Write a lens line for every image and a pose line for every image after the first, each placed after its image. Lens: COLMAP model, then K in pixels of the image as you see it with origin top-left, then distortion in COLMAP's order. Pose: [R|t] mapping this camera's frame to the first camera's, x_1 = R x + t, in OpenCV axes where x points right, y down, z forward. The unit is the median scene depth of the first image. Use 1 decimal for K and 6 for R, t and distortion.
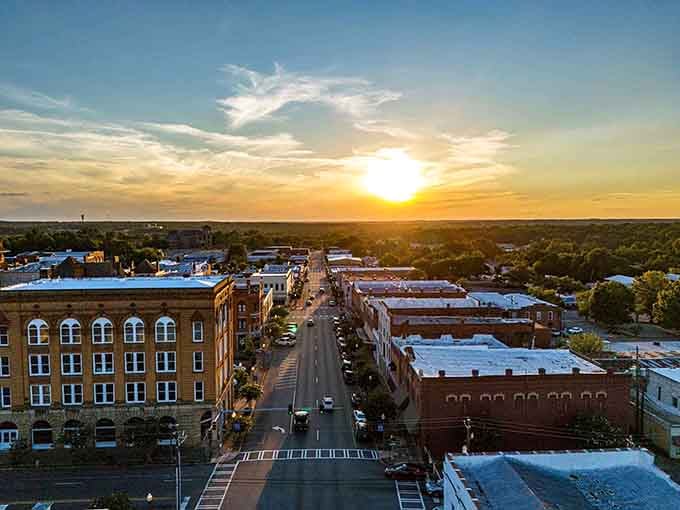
lens RADIAL K [[506.6, 0, 341.0], [0, 506.6, 256.9], [0, 0, 1]] dist [0.042592, -0.009908]
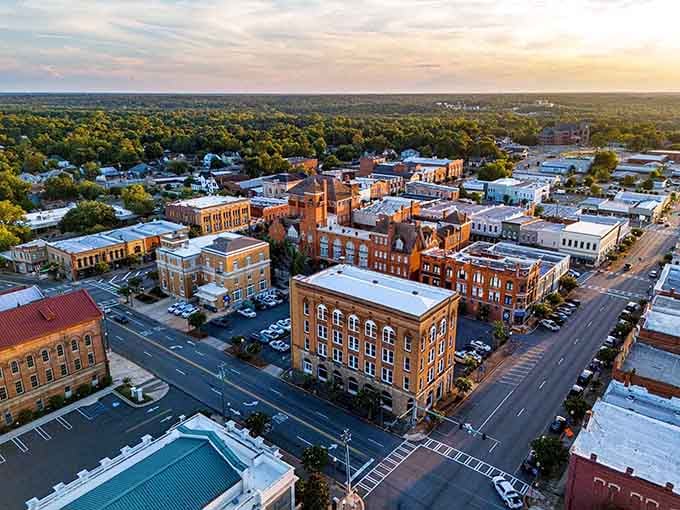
lens RADIAL K [[506.6, 0, 340.1], [0, 506.6, 253.1], [0, 0, 1]] dist [0.042592, -0.009908]
pose [[0.755064, 0.197636, -0.625155, 0.371058], [-0.054202, 0.969039, 0.240886, -0.395799], [0.653407, -0.148000, 0.742399, -0.076921]]
